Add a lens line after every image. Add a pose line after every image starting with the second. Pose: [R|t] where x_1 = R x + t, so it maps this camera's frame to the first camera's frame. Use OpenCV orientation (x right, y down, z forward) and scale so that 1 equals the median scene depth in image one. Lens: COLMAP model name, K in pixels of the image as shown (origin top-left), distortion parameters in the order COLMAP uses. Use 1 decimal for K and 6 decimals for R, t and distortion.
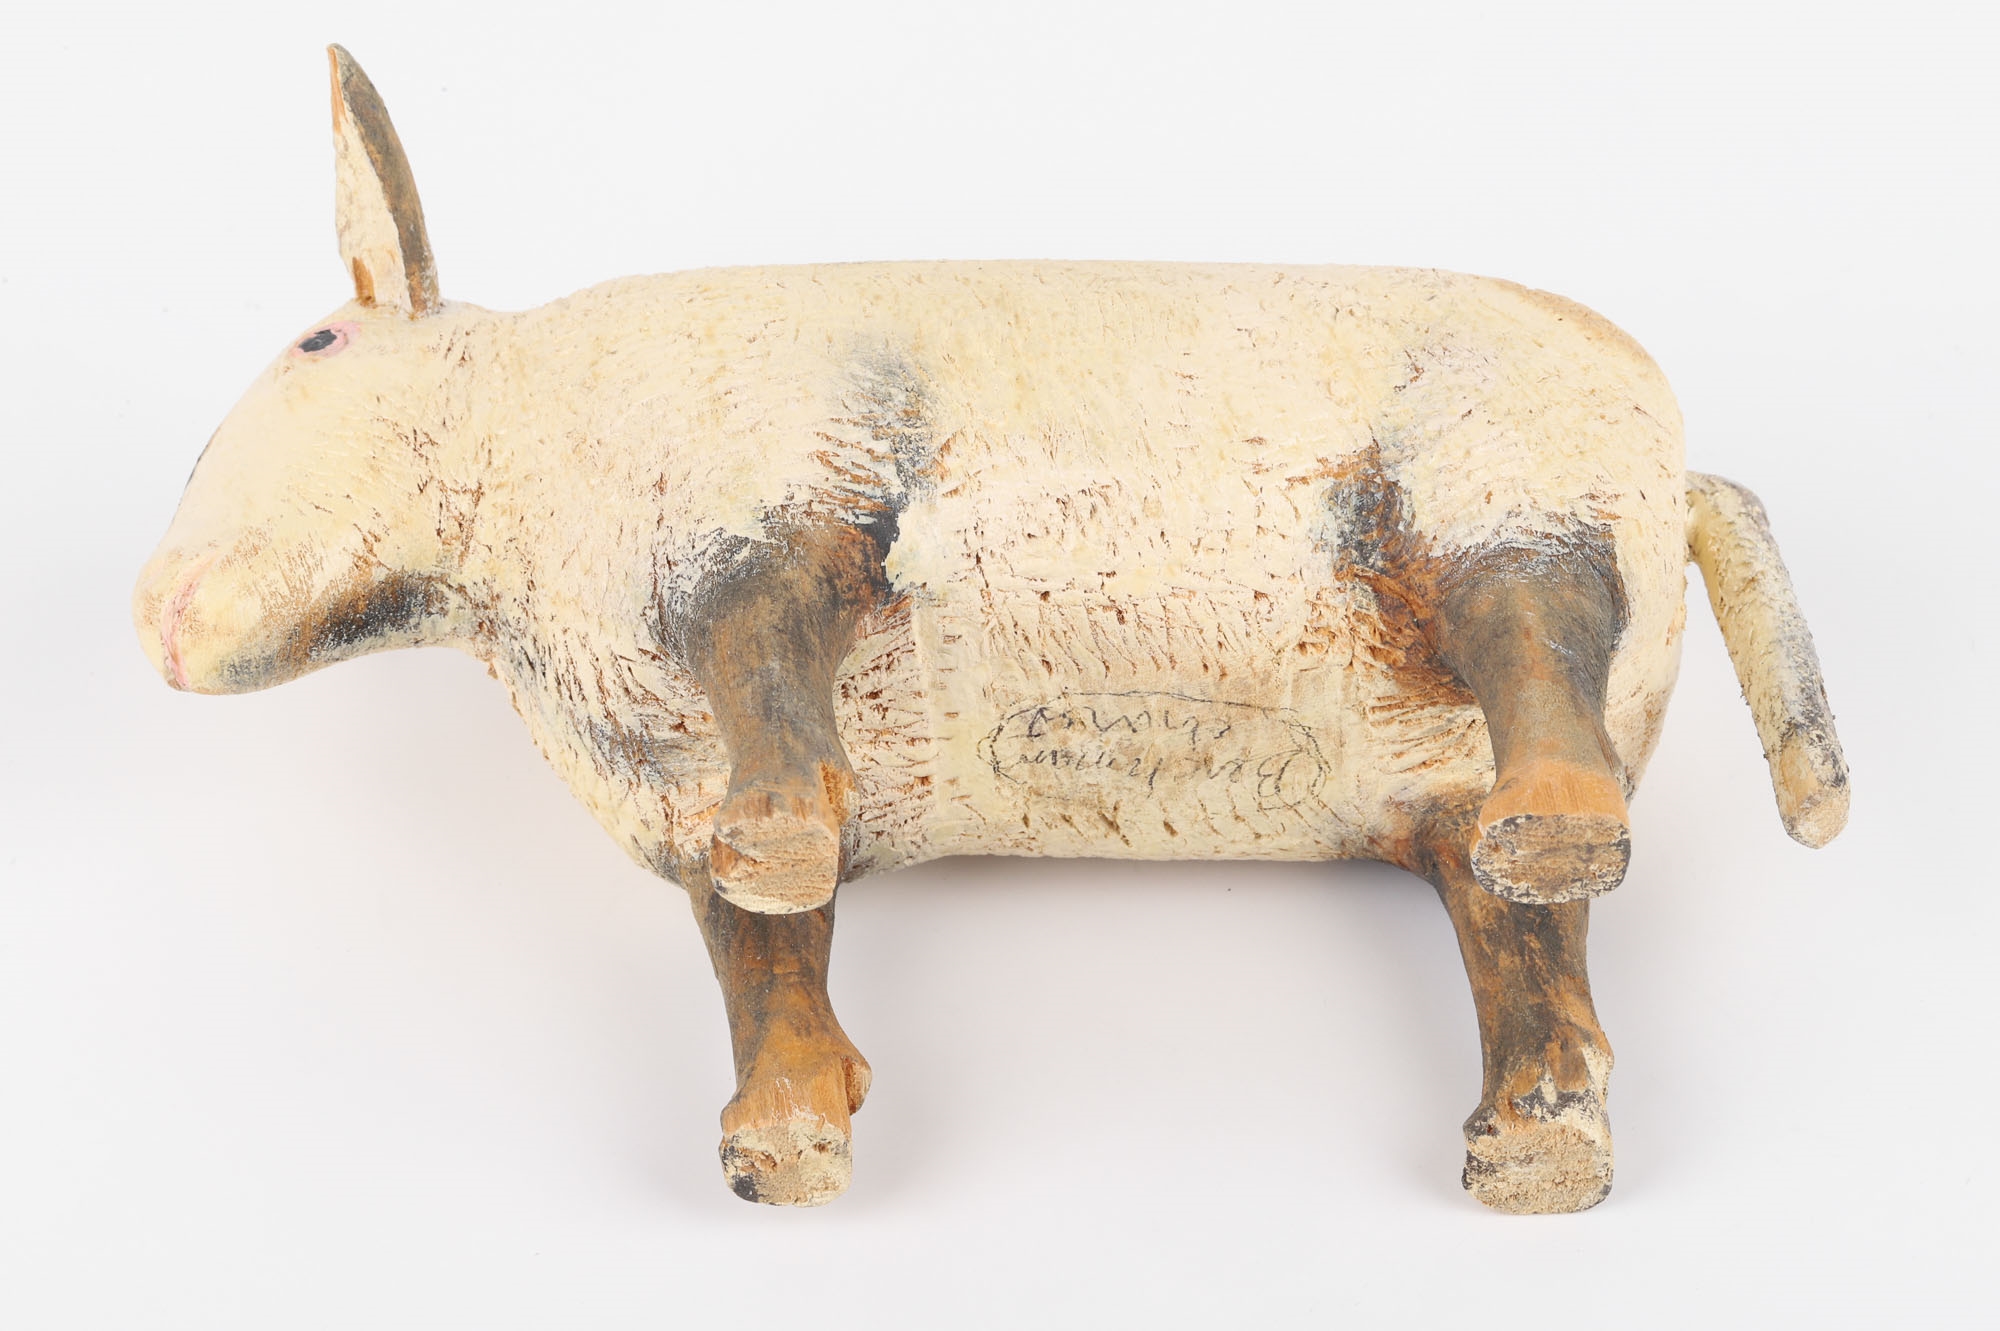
lens RADIAL K [[5779.7, 0, 1000.0], [0, 5779.7, 665.5], [0, 0, 1]] dist [-0.037403, 0.227355]
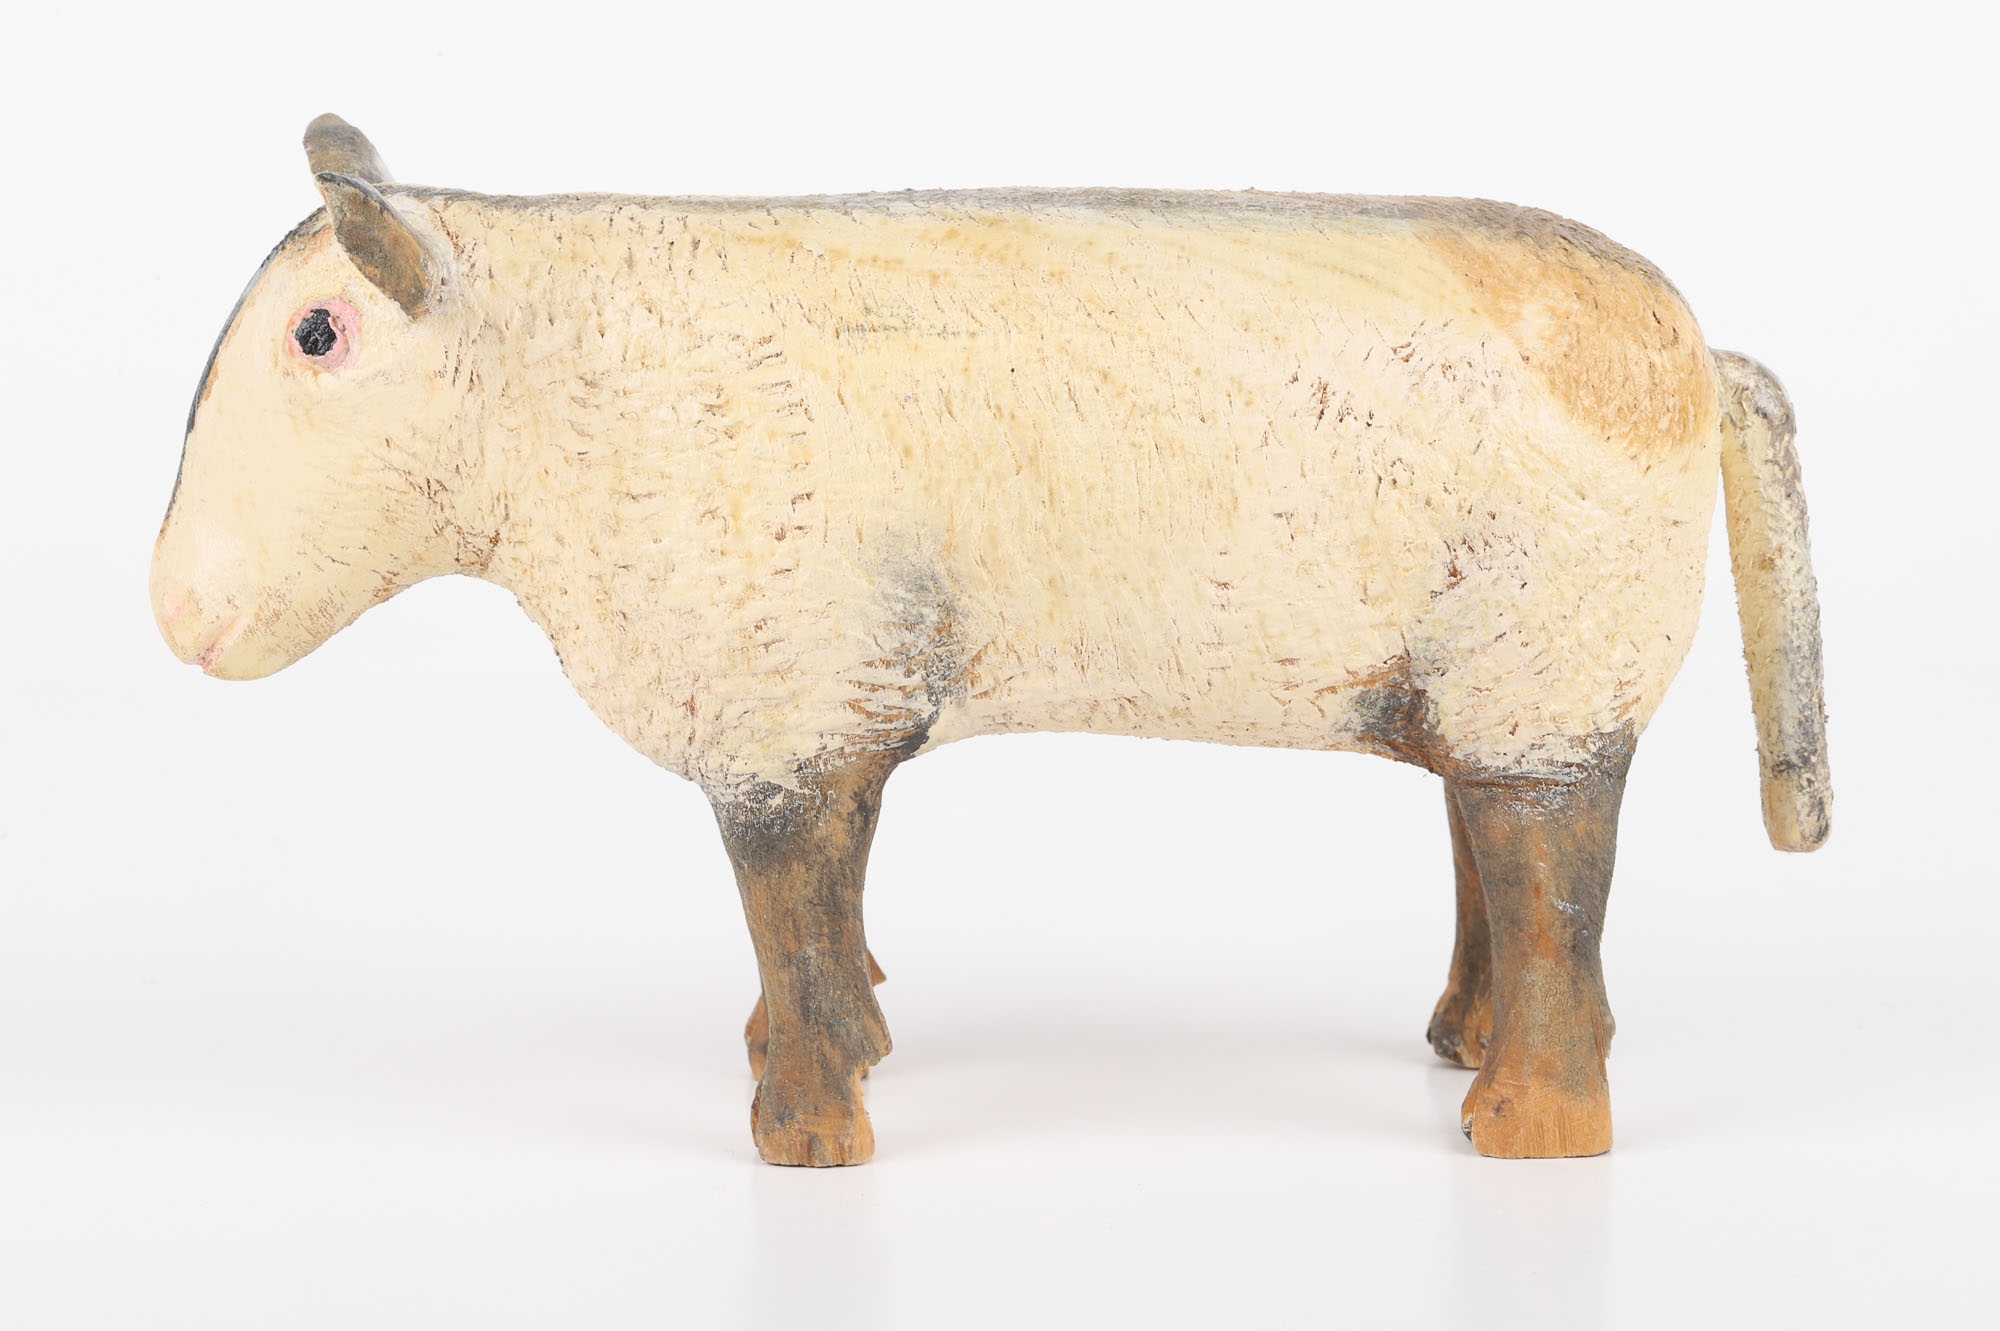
lens RADIAL K [[5779.7, 0, 1000.0], [0, 5779.7, 665.5], [0, 0, 1]] dist [-0.037403, 0.227355]
pose [[0.999123, 0.005490, 0.041516, -0.046804], [-0.034797, 0.660406, 0.750102, -0.785464], [-0.023299, -0.750889, 0.660018, 0.342166]]
